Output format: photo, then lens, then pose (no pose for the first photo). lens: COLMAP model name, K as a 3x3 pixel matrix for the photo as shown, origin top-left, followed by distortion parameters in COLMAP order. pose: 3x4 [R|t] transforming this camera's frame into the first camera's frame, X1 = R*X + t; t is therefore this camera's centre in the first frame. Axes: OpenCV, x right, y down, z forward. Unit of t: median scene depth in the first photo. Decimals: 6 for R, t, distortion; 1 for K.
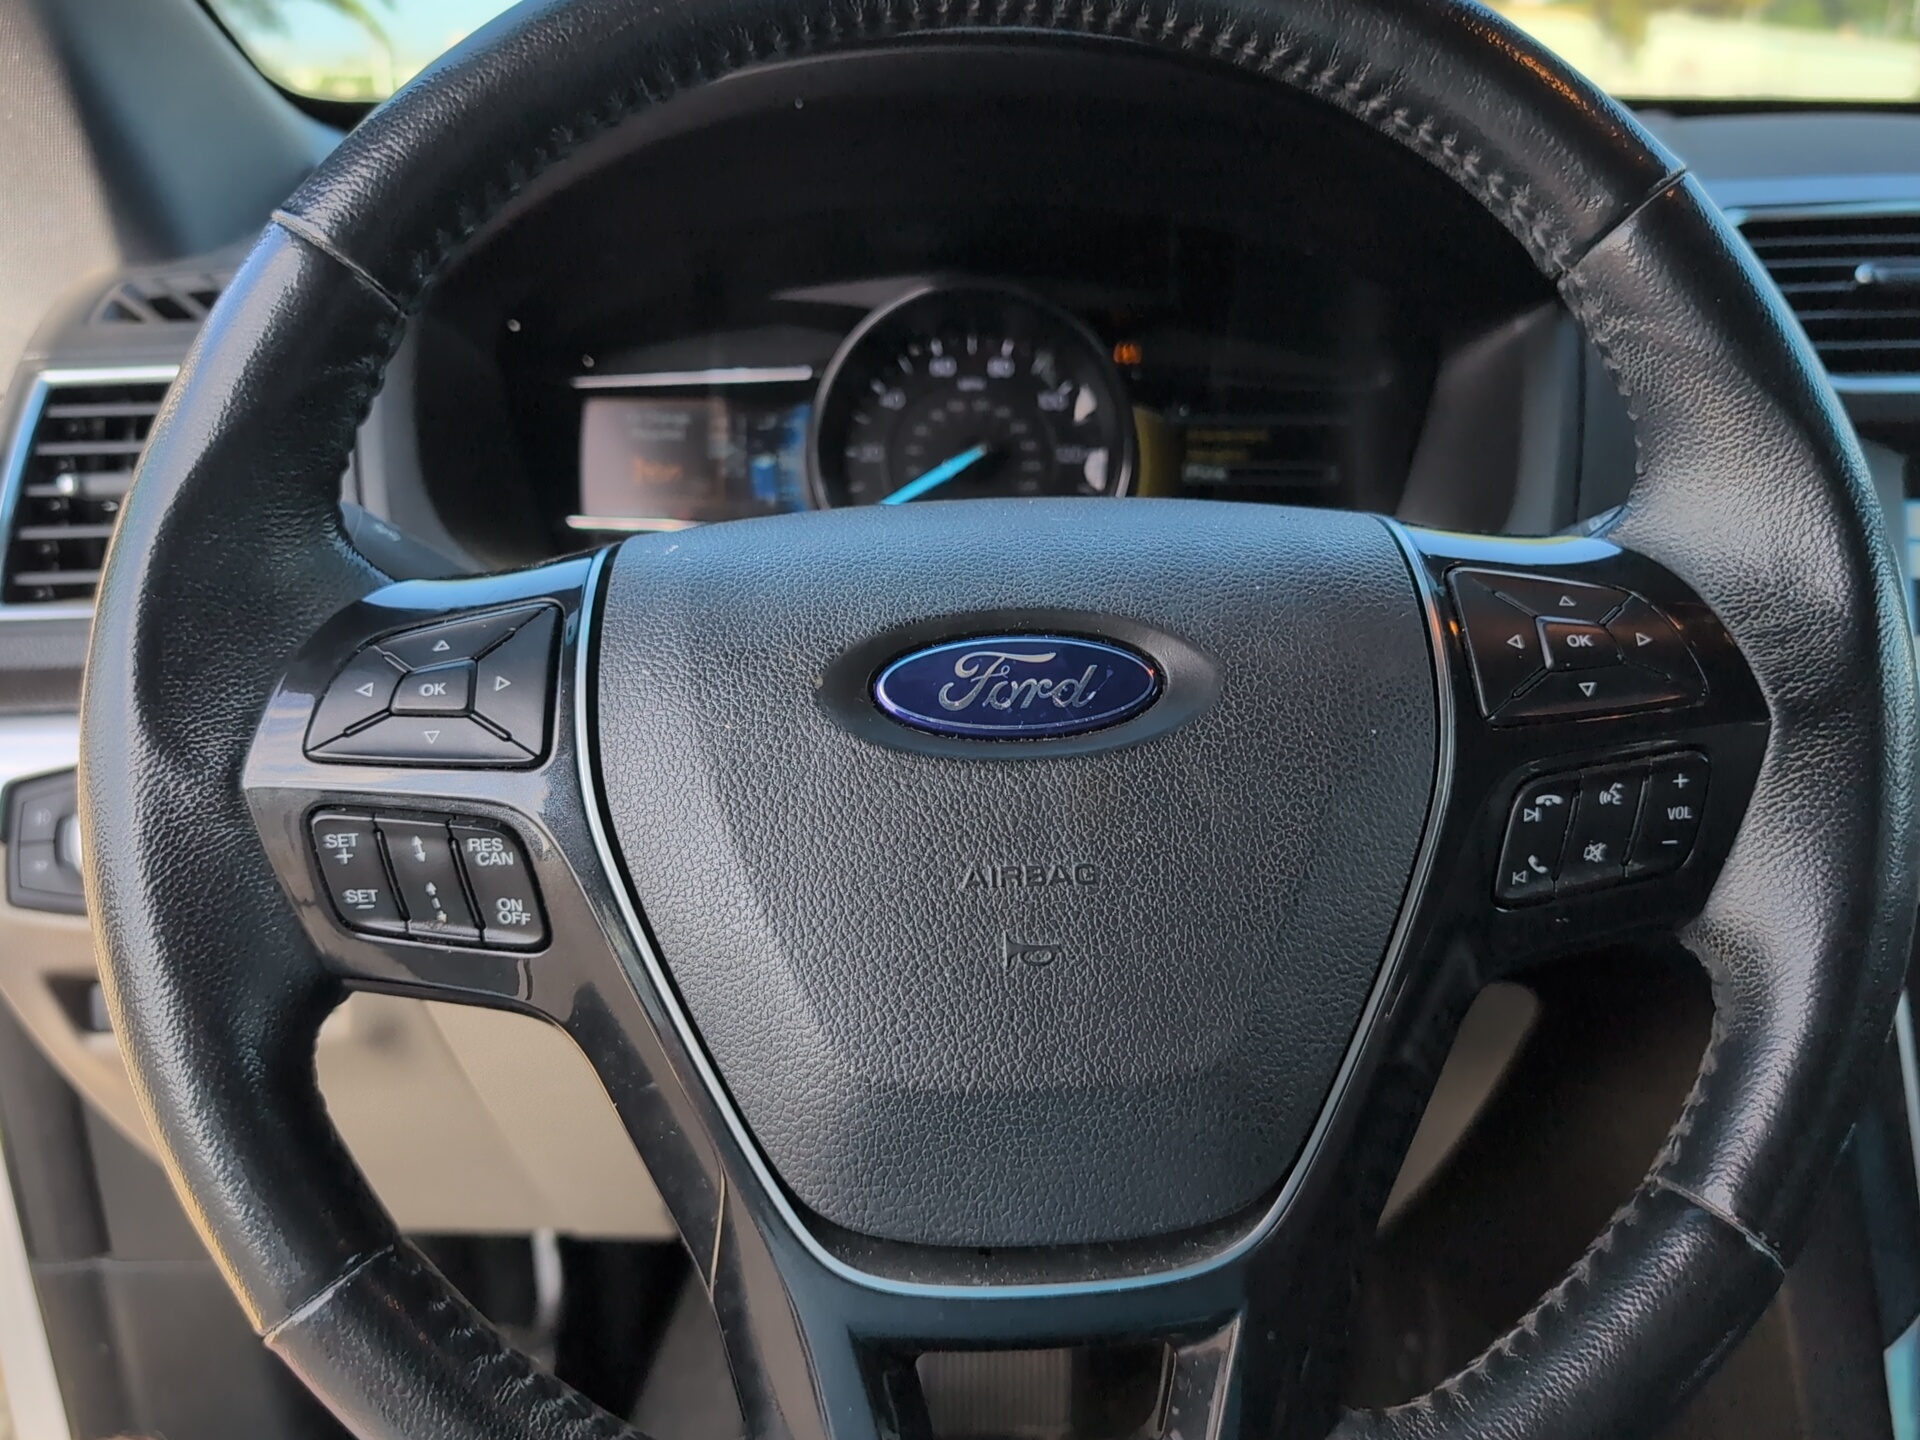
lens RADIAL K [[1566.9, 0, 962.1], [0, 1566.9, 763.3], [0, 0, 1]] dist [-0.013201, -0.001738]
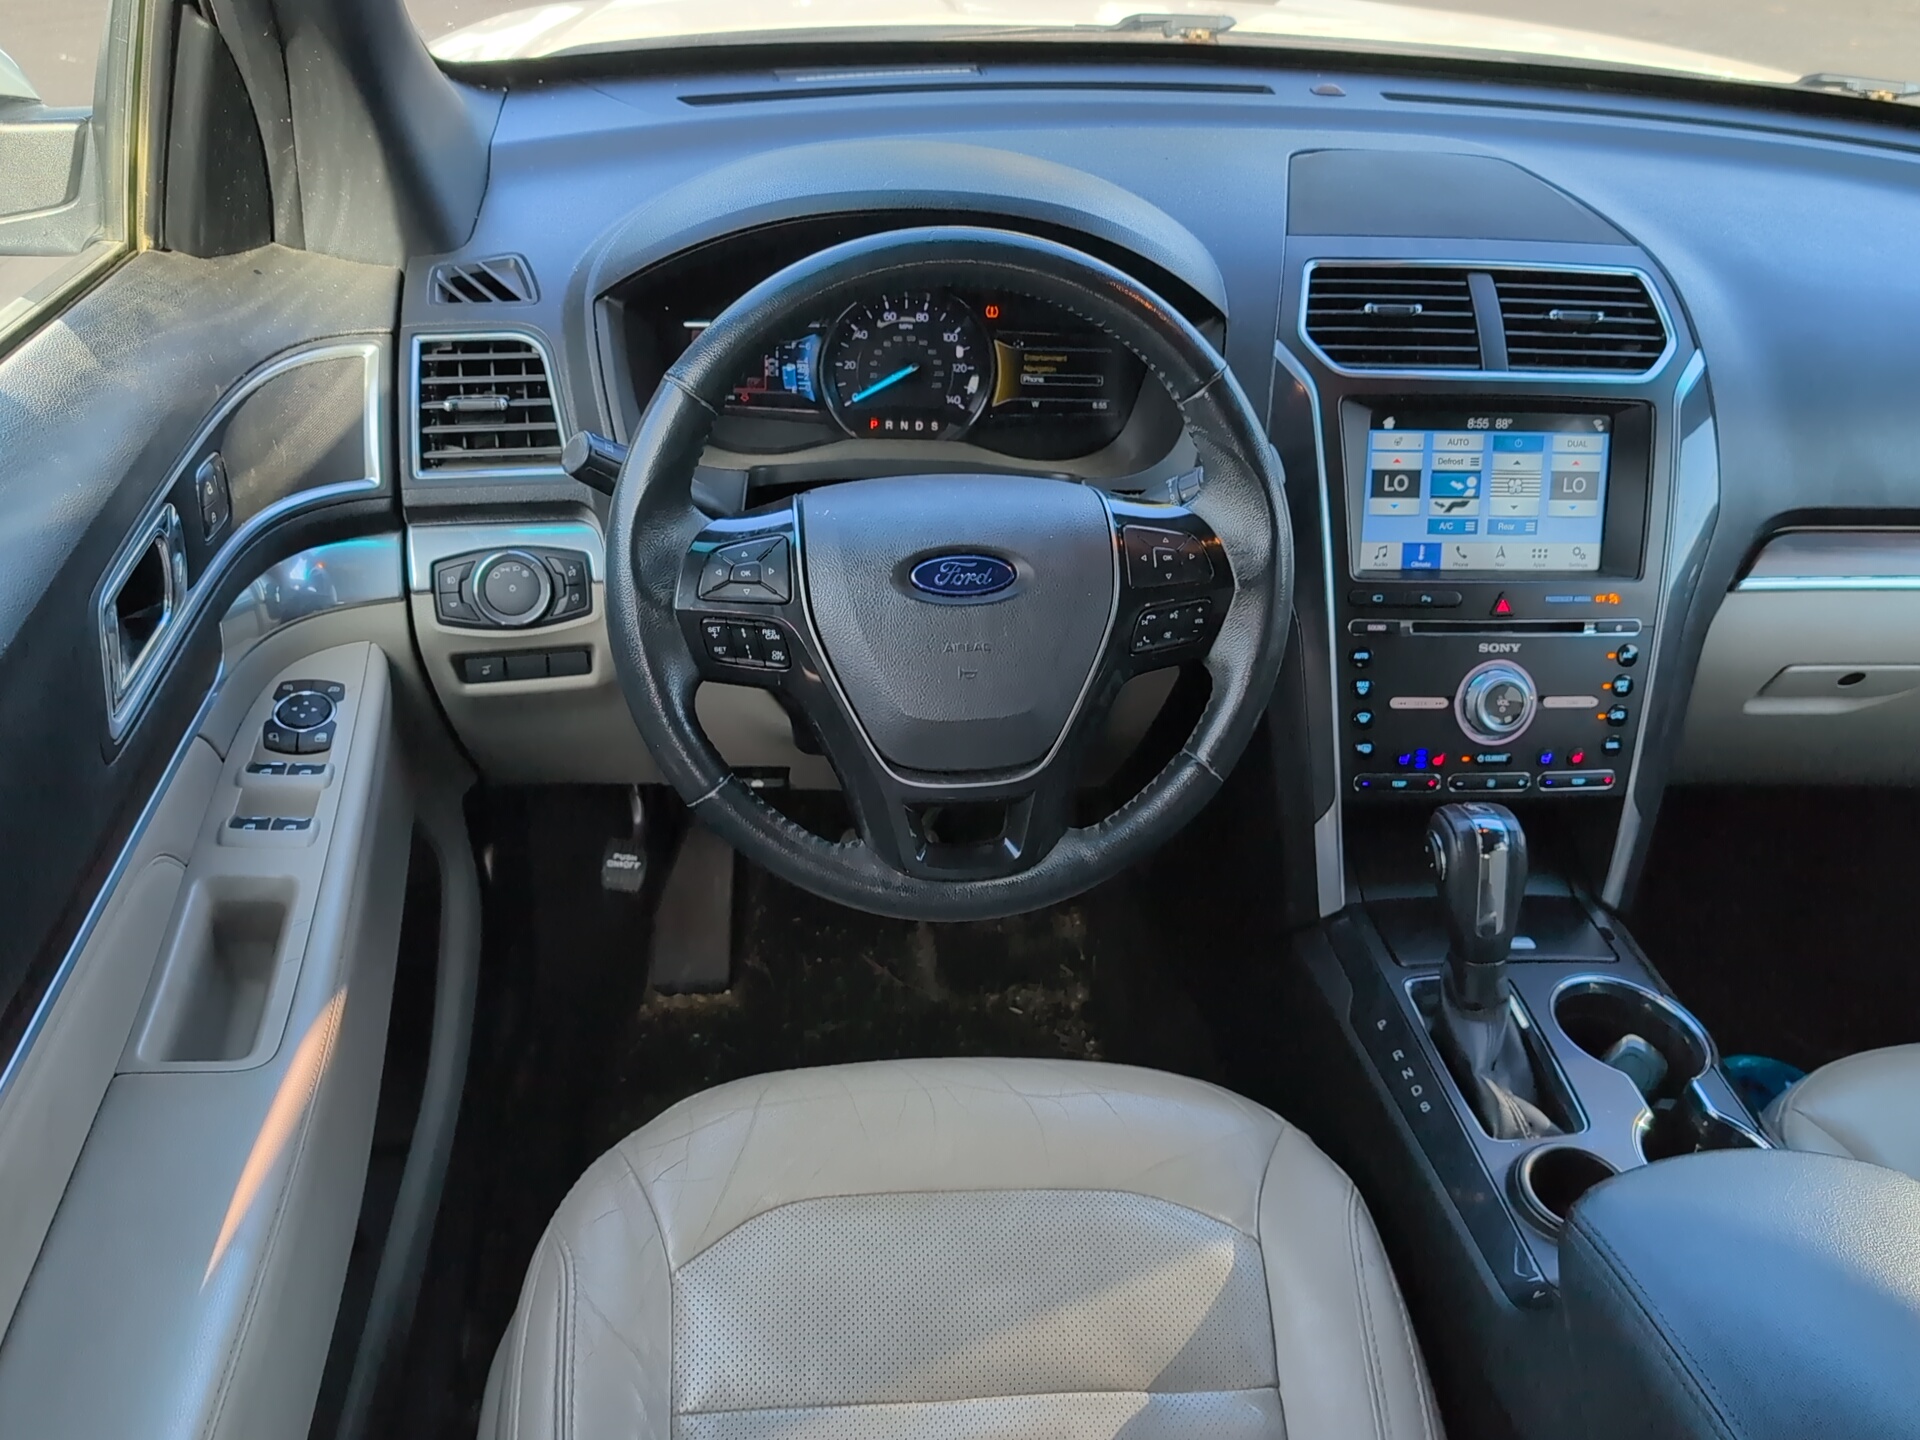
lens RADIAL K [[1484.4, 0, 960.0], [0, 1484.4, 720.0], [0, 0, 1]] dist [-0.003860, 0.001615]
pose [[0.993061, -0.000325, 0.117600, -0.269926], [-0.026418, 0.973820, 0.225781, -0.381793], [-0.114594, -0.227321, 0.967054, -1.537985]]
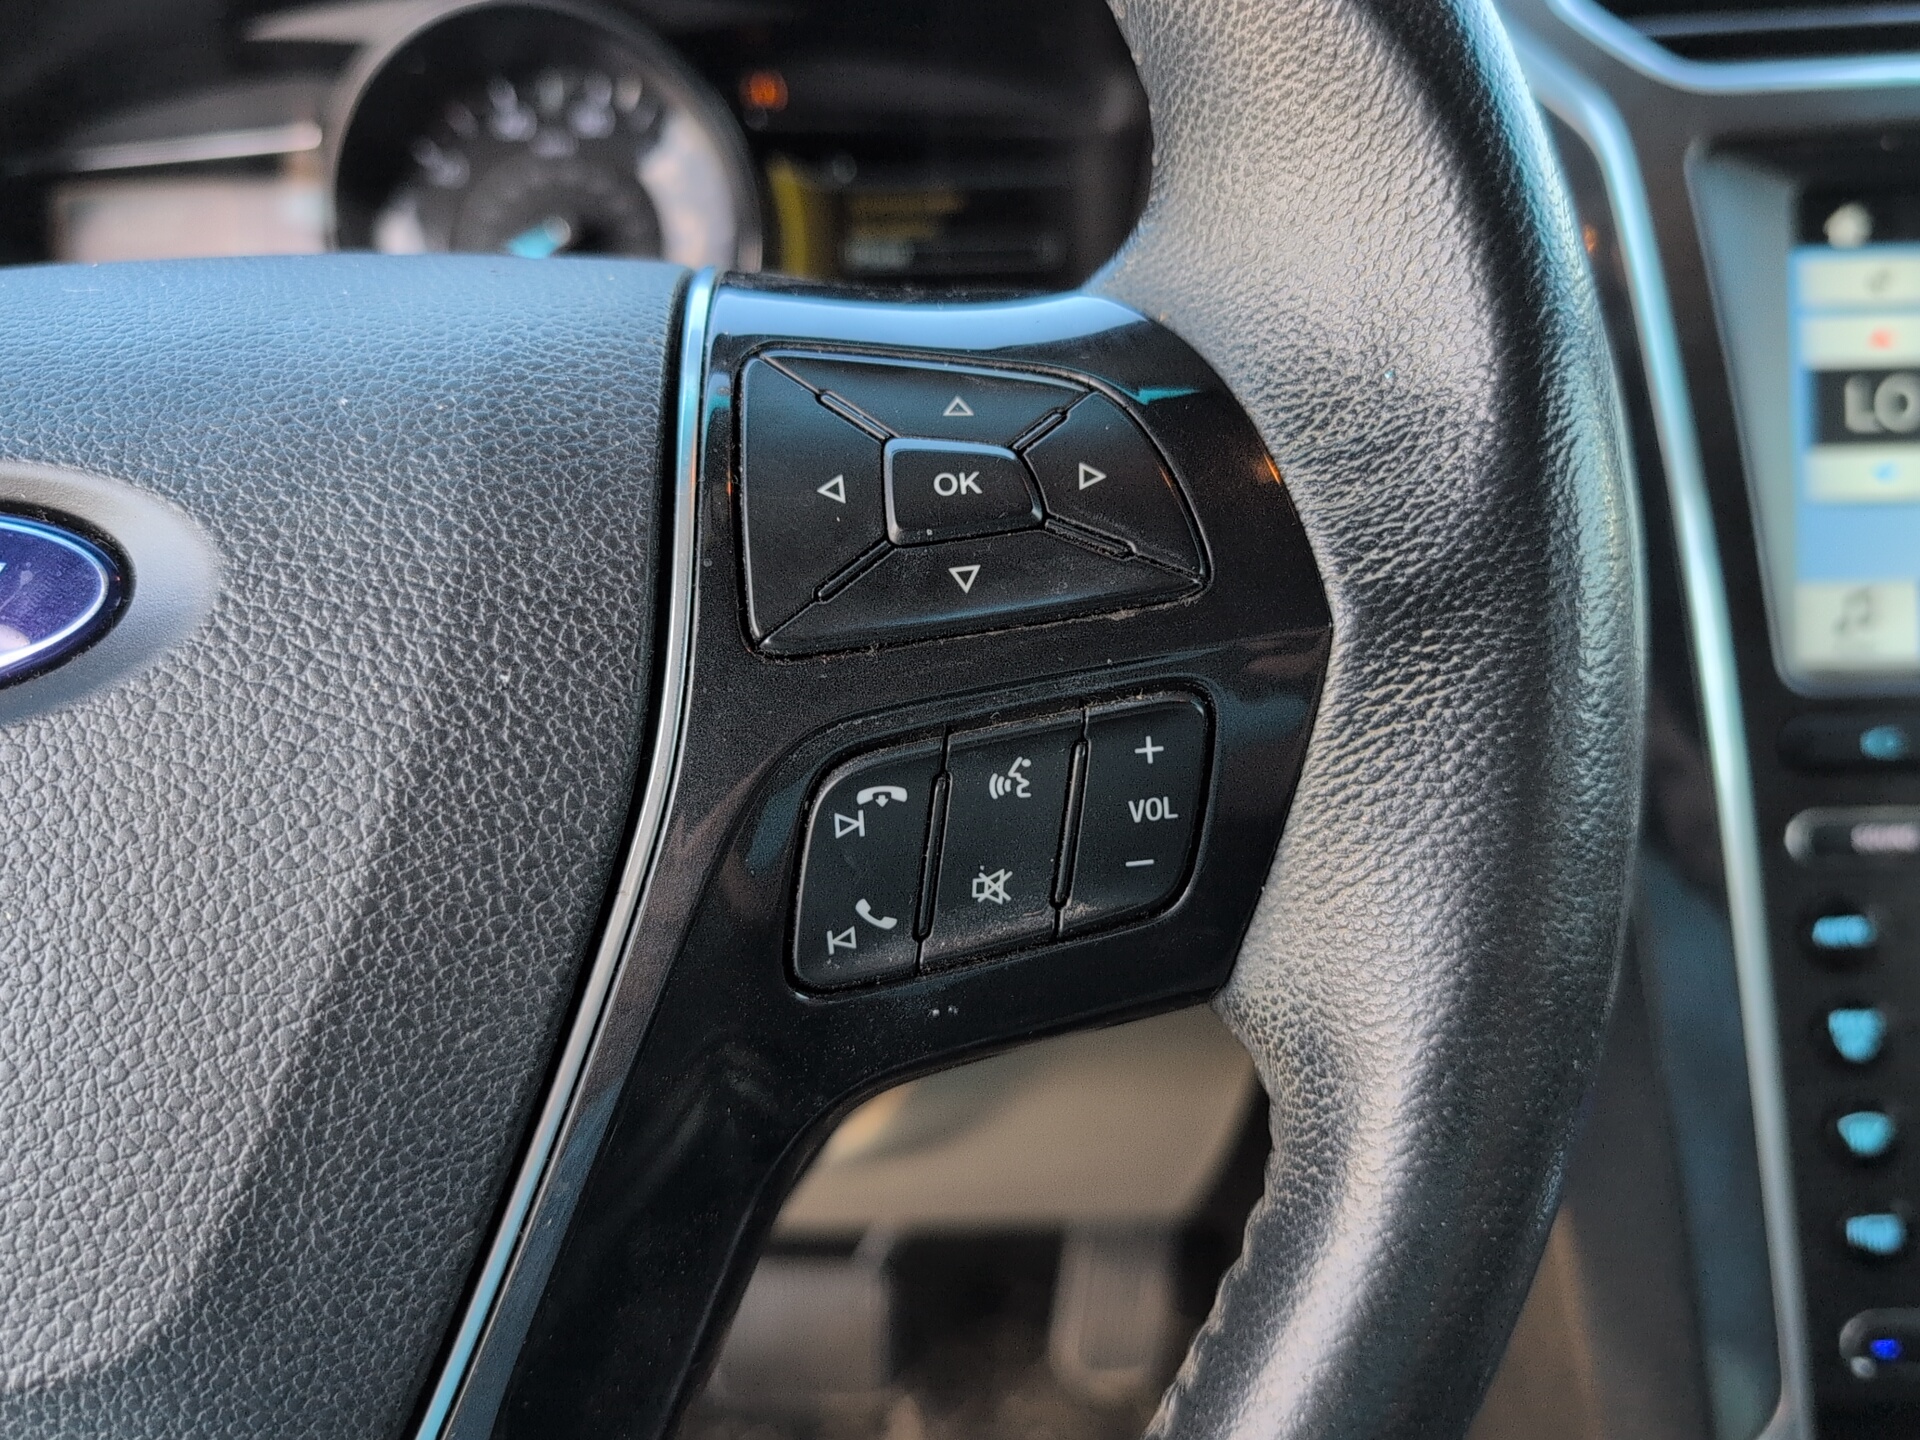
lens RADIAL K [[1578.3, 0, 901.1], [0, 1578.3, 719.9], [0, 0, 1]] dist [0.062663, -0.224601]
pose [[0.998394, -0.025717, -0.050480, 0.406715], [0.029285, 0.997028, 0.071259, -0.038644], [0.048498, -0.072622, 0.996180, 0.476129]]
